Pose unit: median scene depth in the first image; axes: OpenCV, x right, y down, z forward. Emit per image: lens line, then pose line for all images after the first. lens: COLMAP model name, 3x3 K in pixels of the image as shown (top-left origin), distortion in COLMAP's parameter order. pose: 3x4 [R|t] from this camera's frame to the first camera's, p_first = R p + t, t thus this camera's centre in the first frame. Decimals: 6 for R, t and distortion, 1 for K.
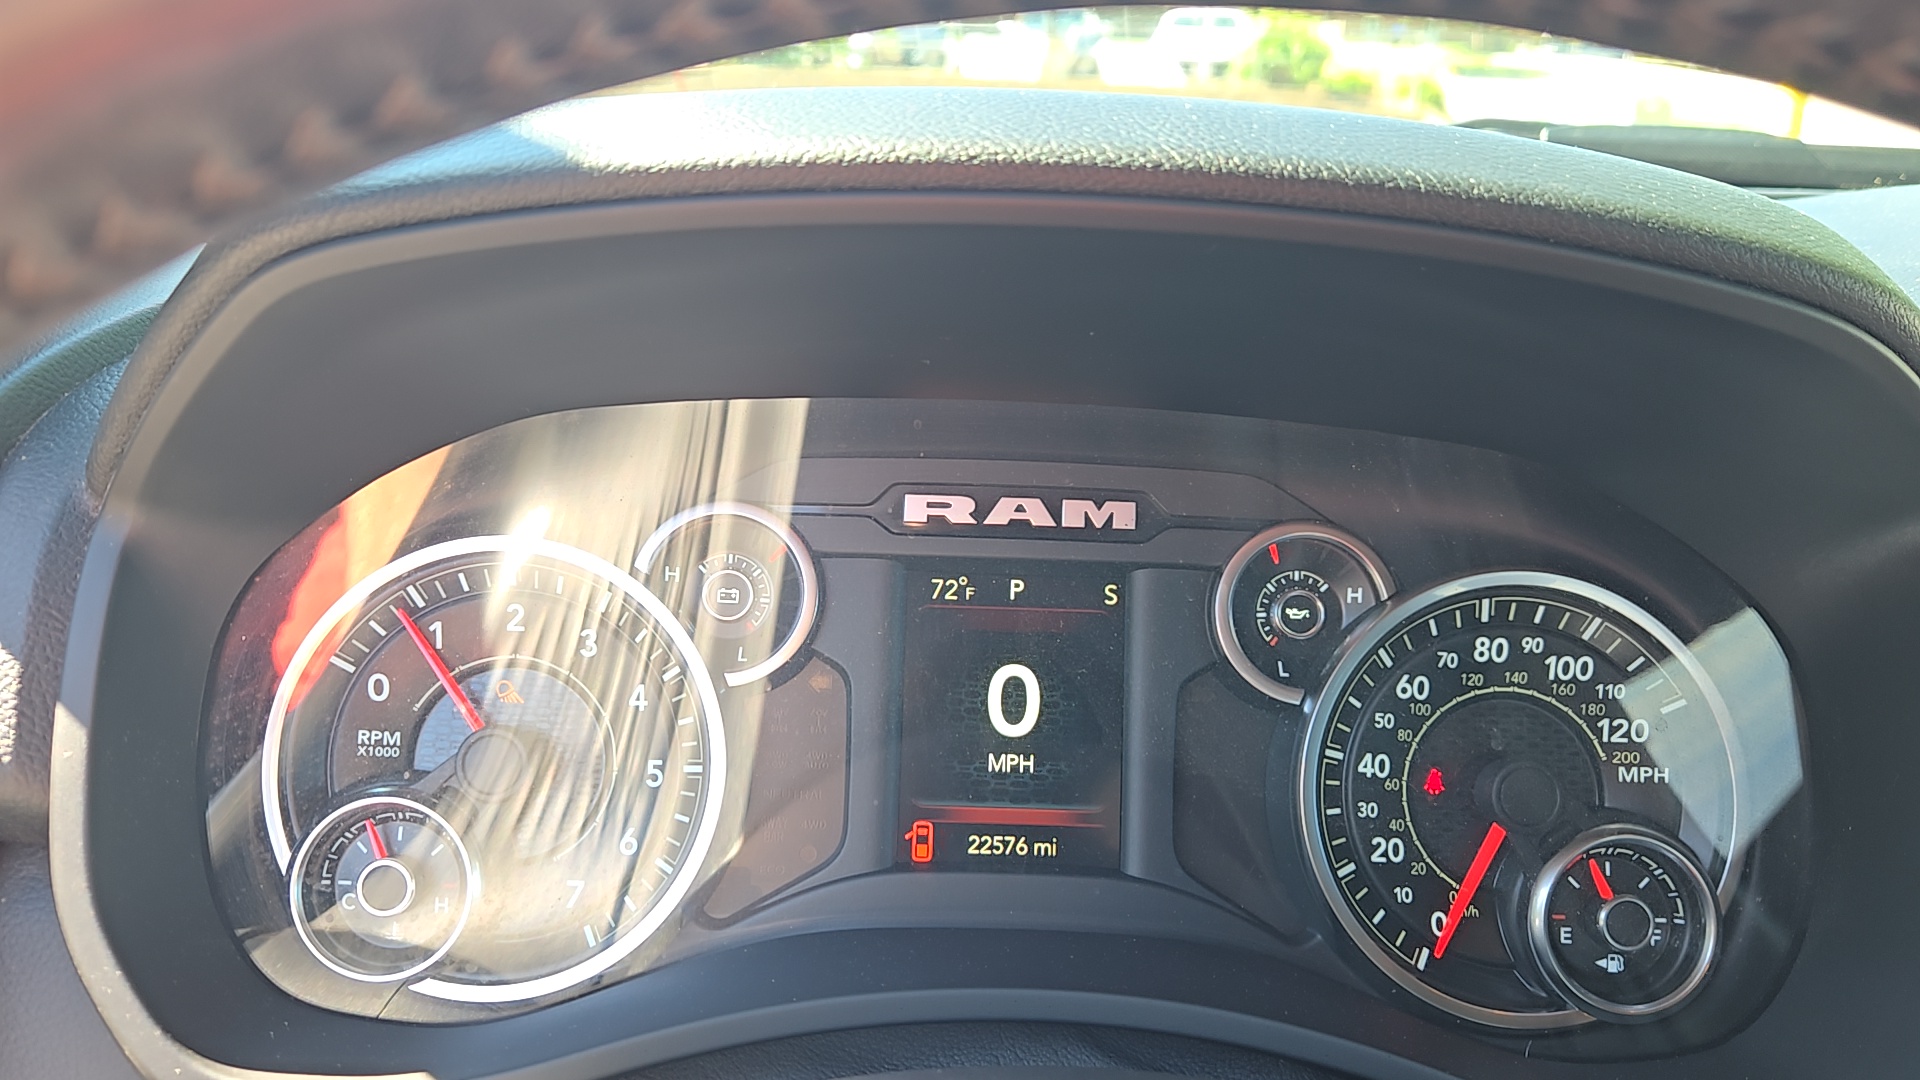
lens RADIAL K [[1620.8, 0, 951.2], [0, 1620.8, 540.6], [0, 0, 1]] dist [-0.004679, -0.004597]
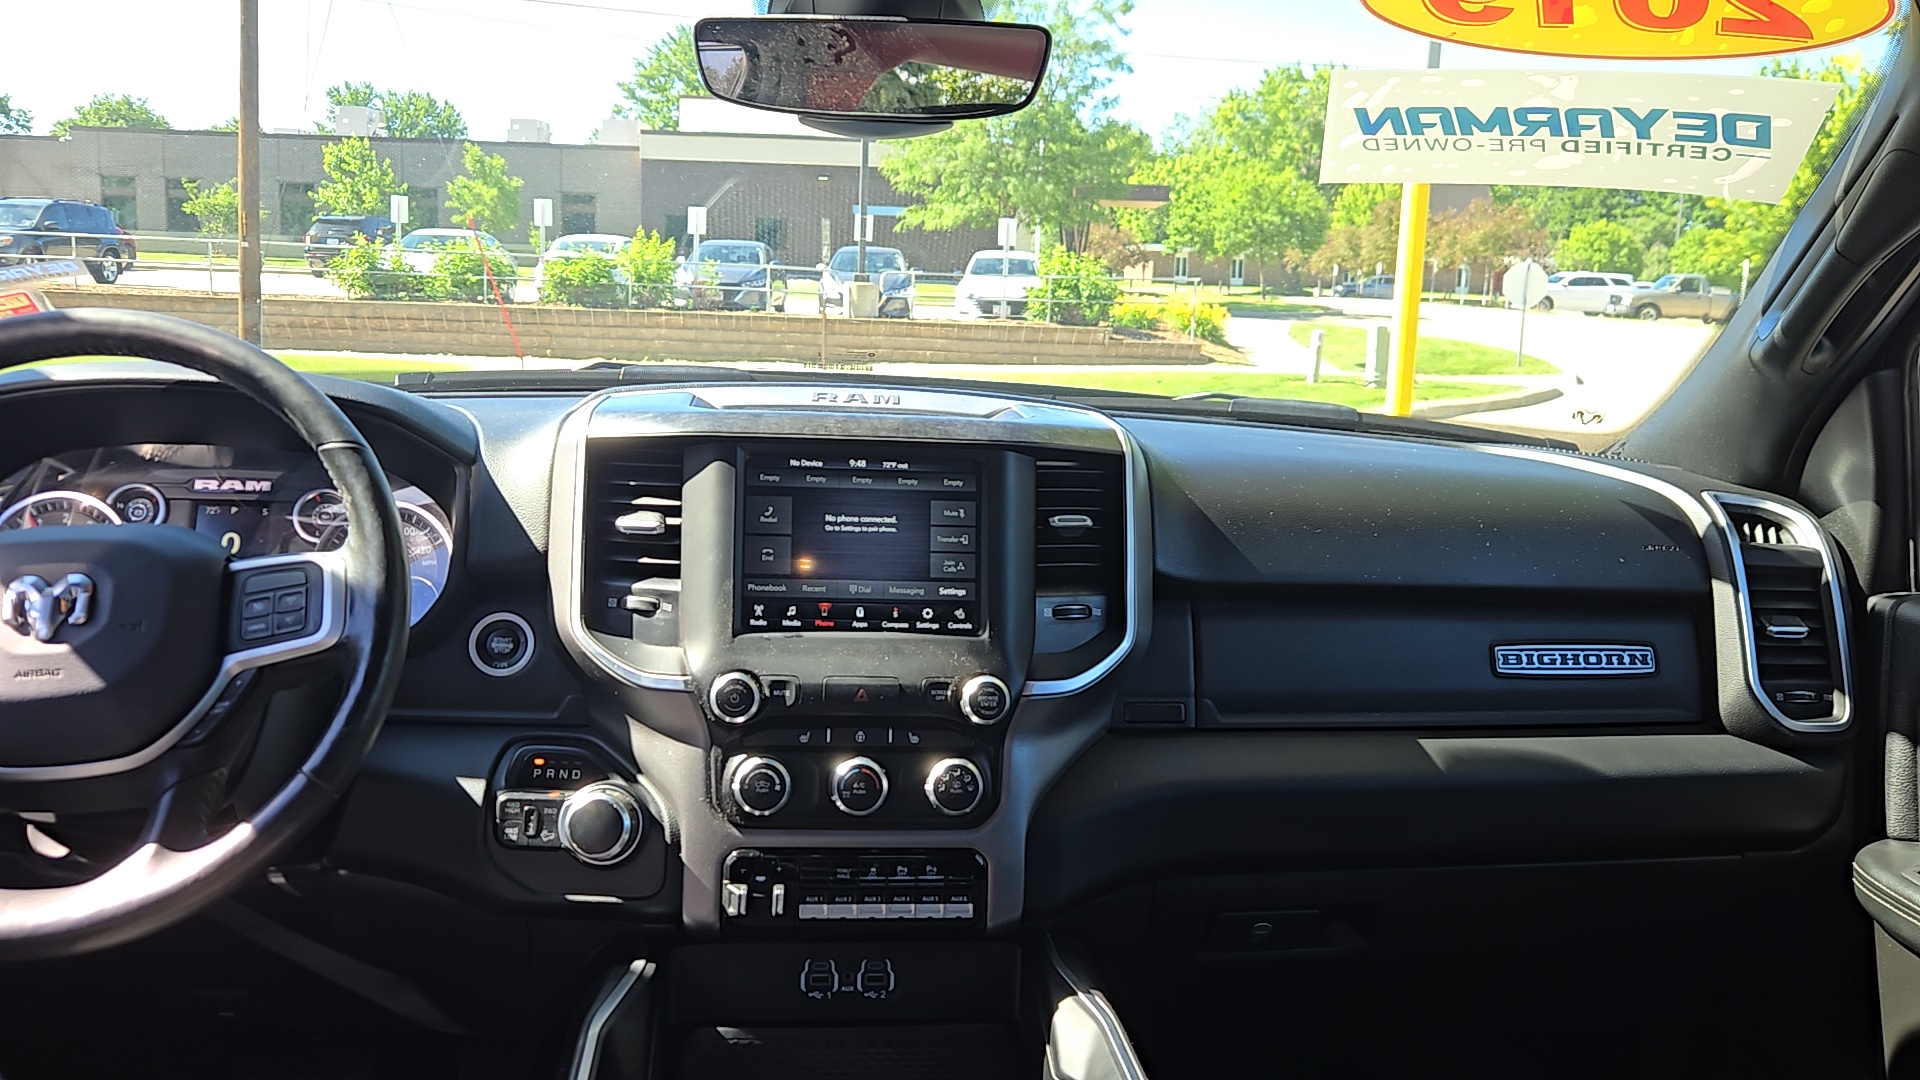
lens RADIAL K [[1559.7, 0, 952.8], [0, 1559.7, 538.3], [0, 0, 1]] dist [0.015392, -0.007190]
pose [[0.995210, -0.013239, 0.096858, 1.171771], [0.026253, 0.990586, -0.134350, 0.545432], [-0.094167, 0.136249, 0.986189, -2.209864]]
